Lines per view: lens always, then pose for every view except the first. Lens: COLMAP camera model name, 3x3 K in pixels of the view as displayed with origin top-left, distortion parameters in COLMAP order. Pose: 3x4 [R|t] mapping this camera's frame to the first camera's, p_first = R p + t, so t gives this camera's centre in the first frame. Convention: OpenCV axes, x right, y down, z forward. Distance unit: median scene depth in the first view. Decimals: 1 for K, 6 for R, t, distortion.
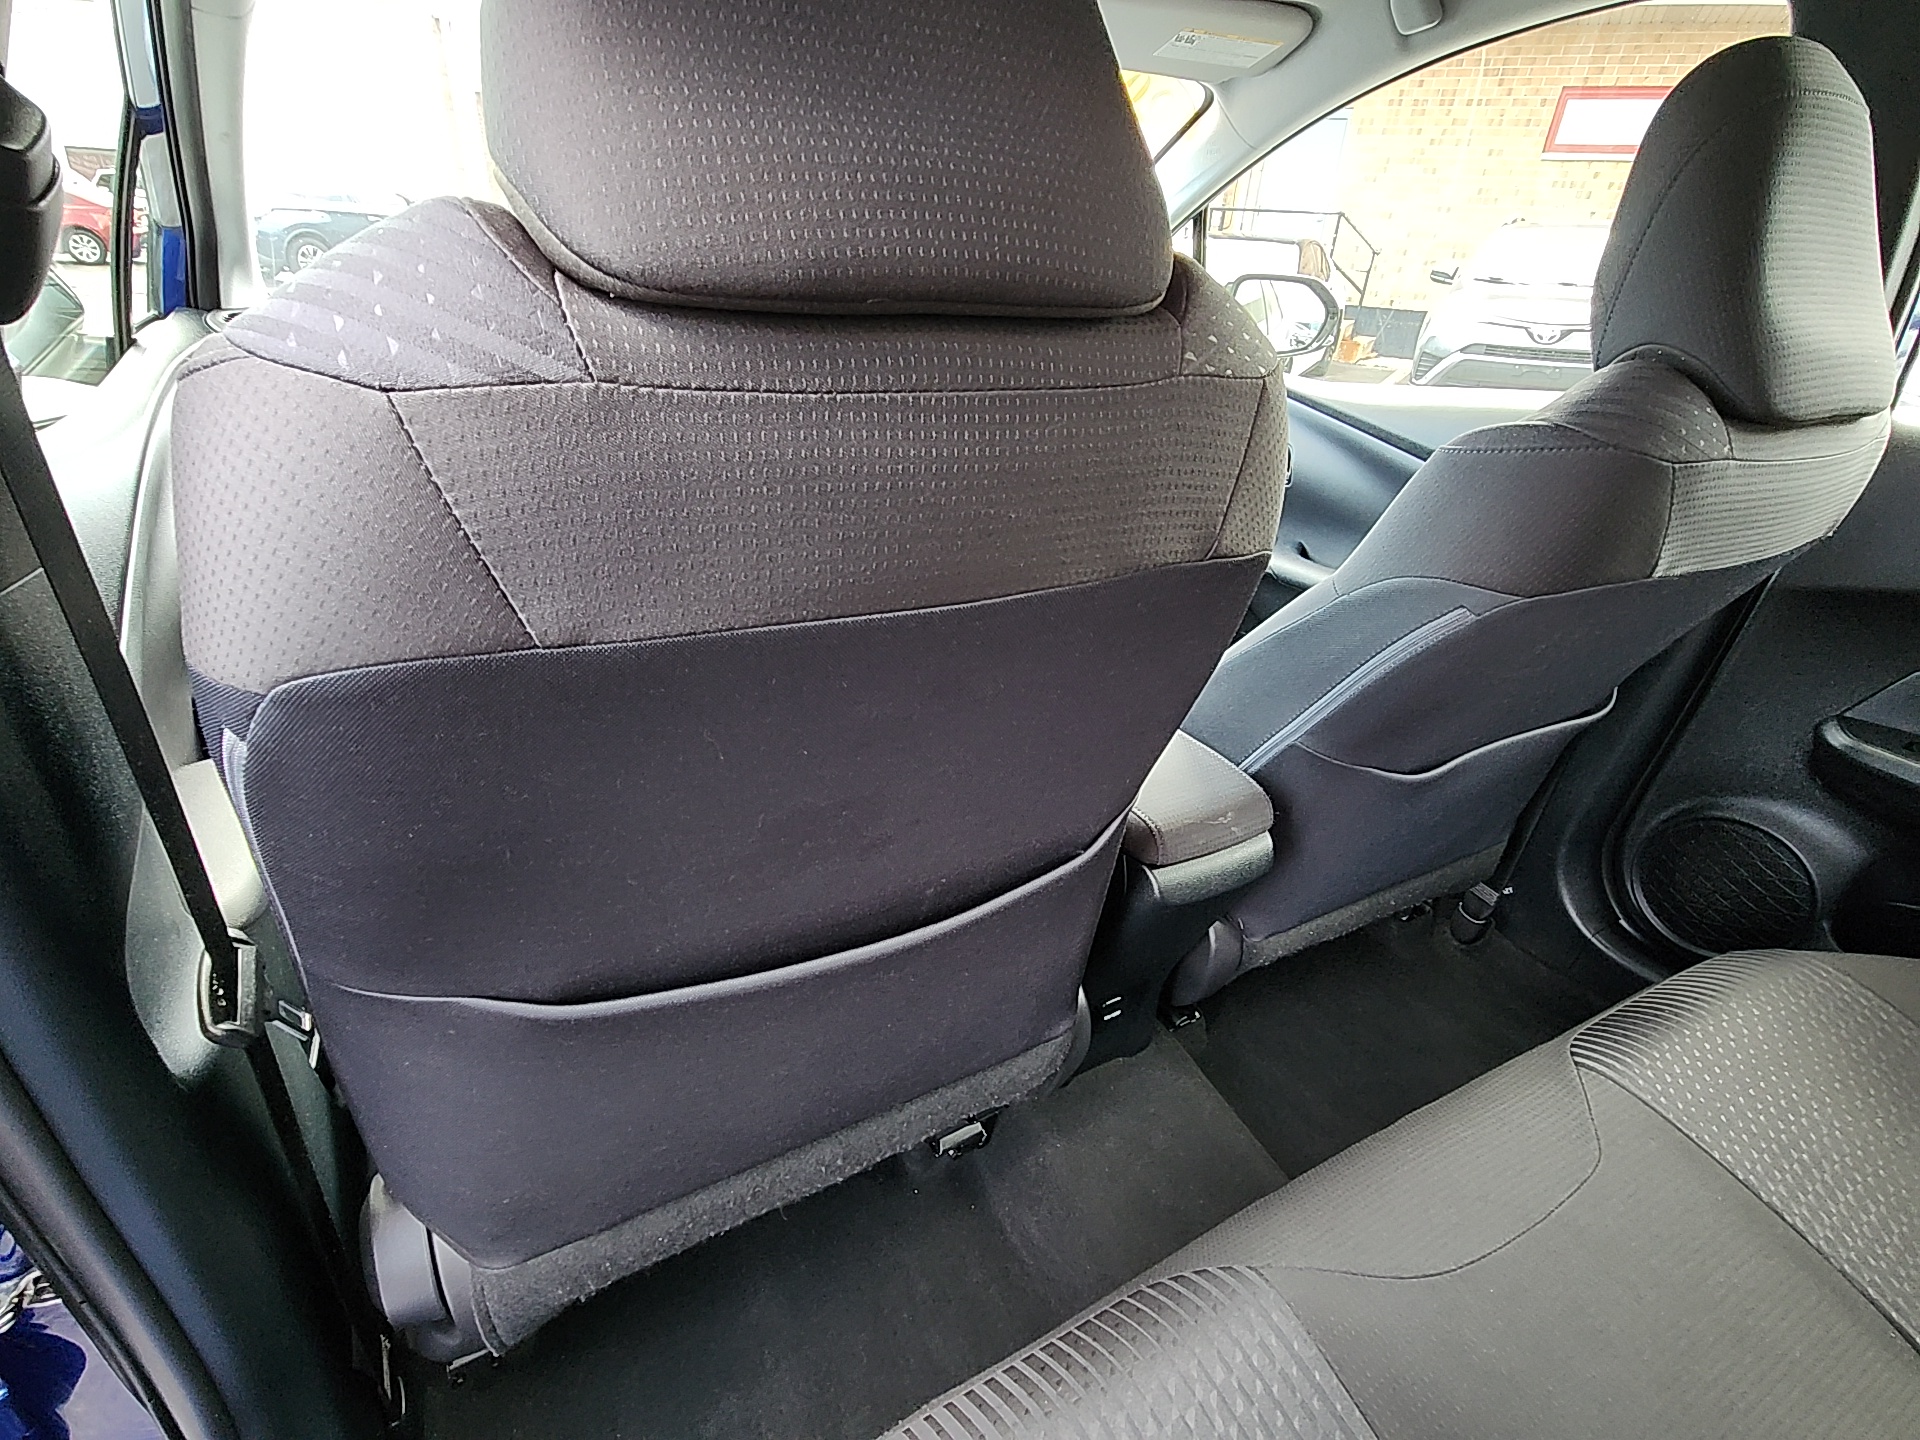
lens RADIAL K [[899.9, 0, 967.3], [0, 899.9, 751.6], [0, 0, 1]] dist [0.014240, -0.009018]
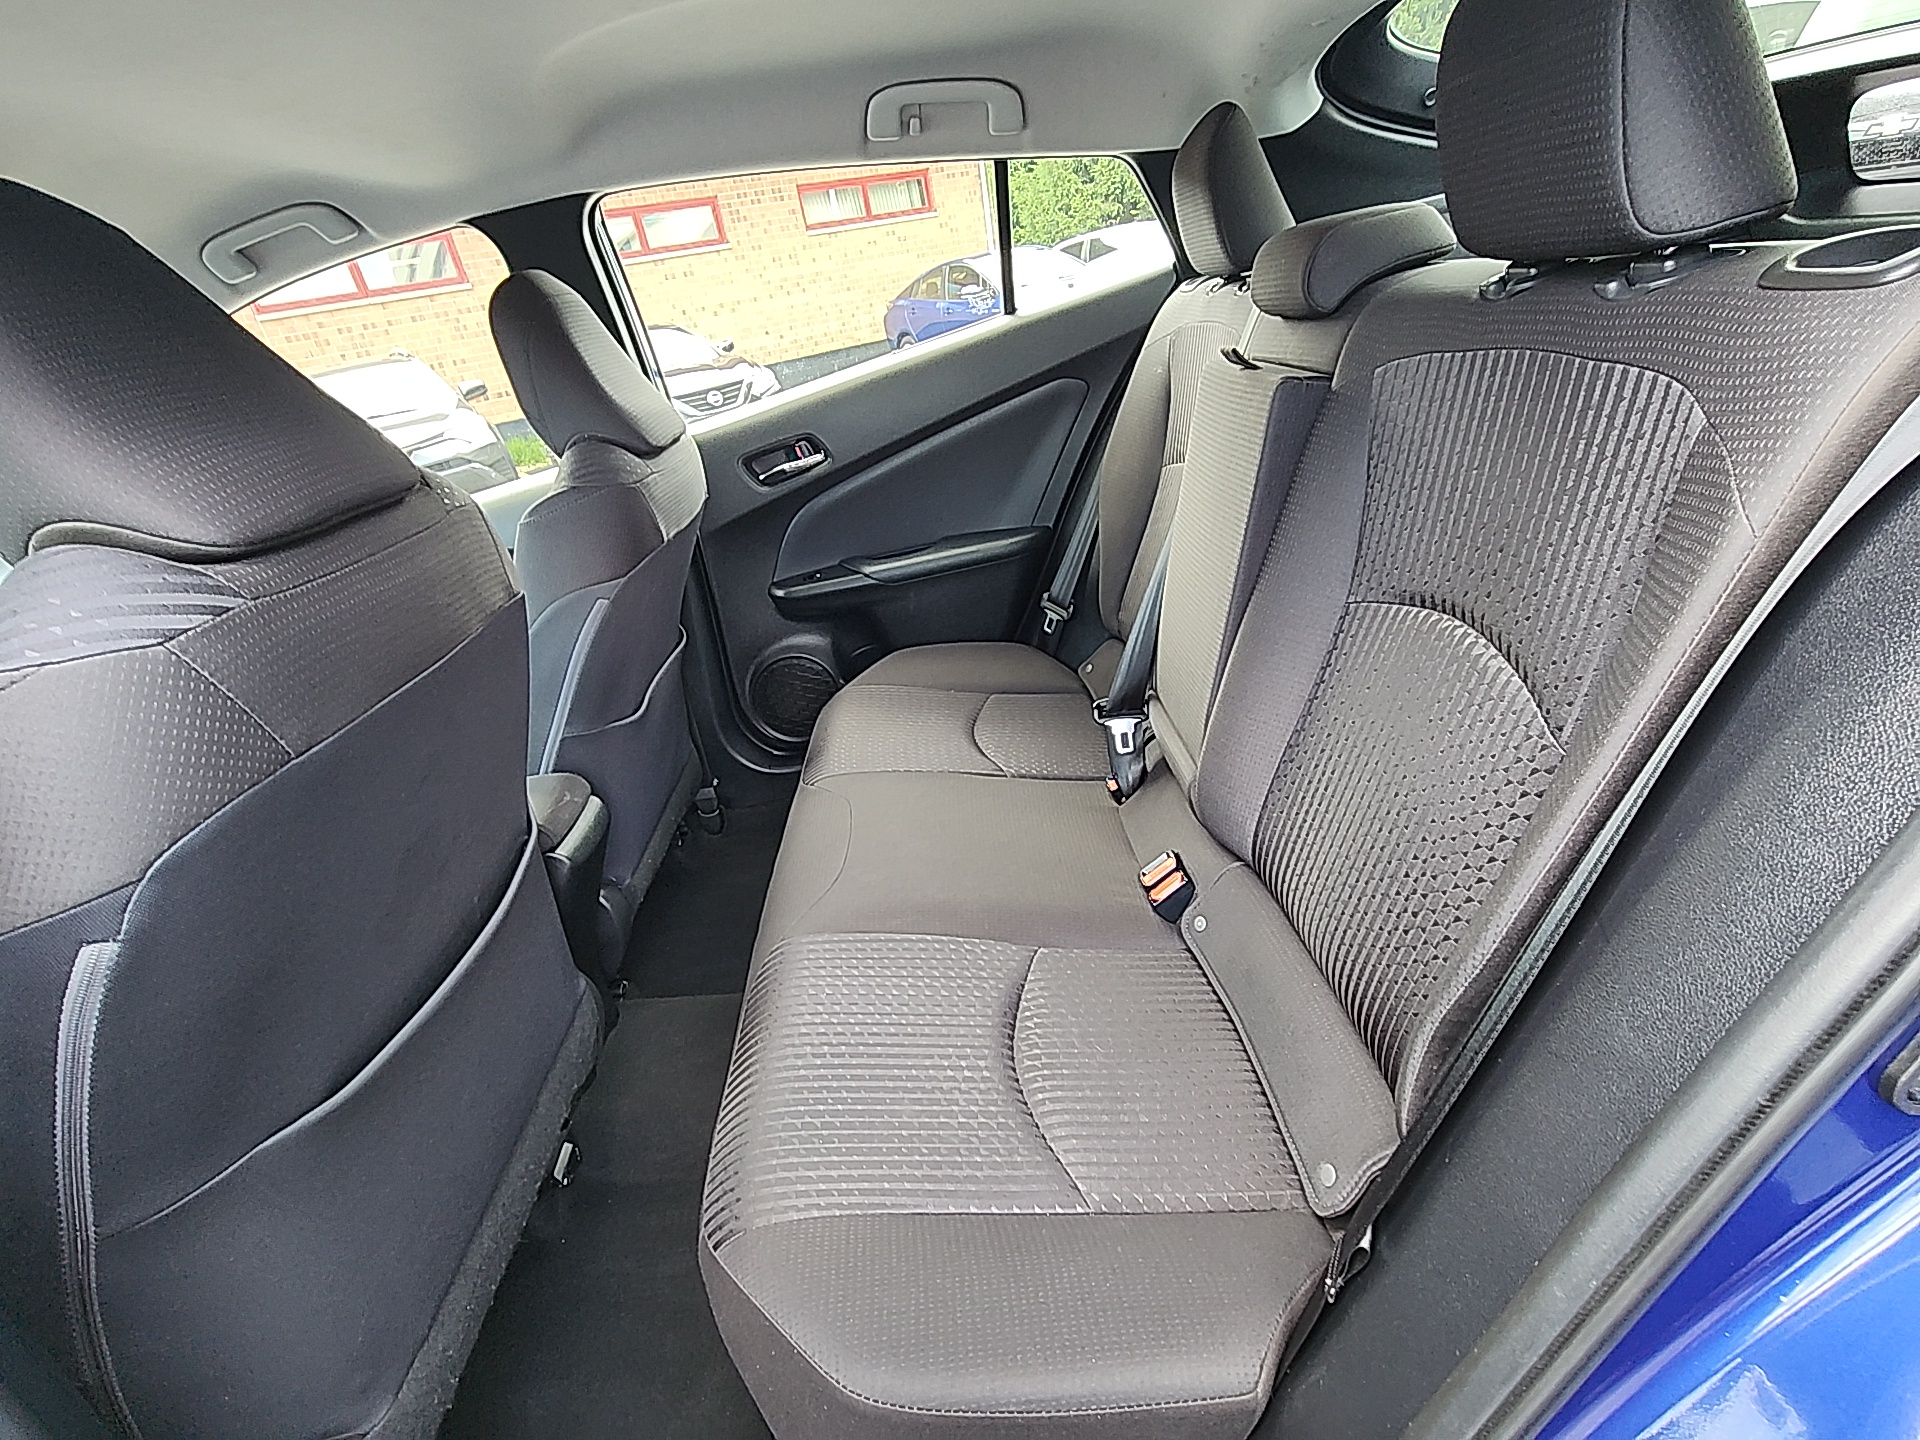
lens RADIAL K [[899.9, 0, 967.3], [0, 899.9, 751.6], [0, 0, 1]] dist [0.014240, -0.009018]
pose [[0.423618, -0.520459, 0.741398, -0.466758], [0.601902, 0.773379, 0.198996, 0.117887], [-0.676951, 0.361950, 0.640882, -0.364736]]
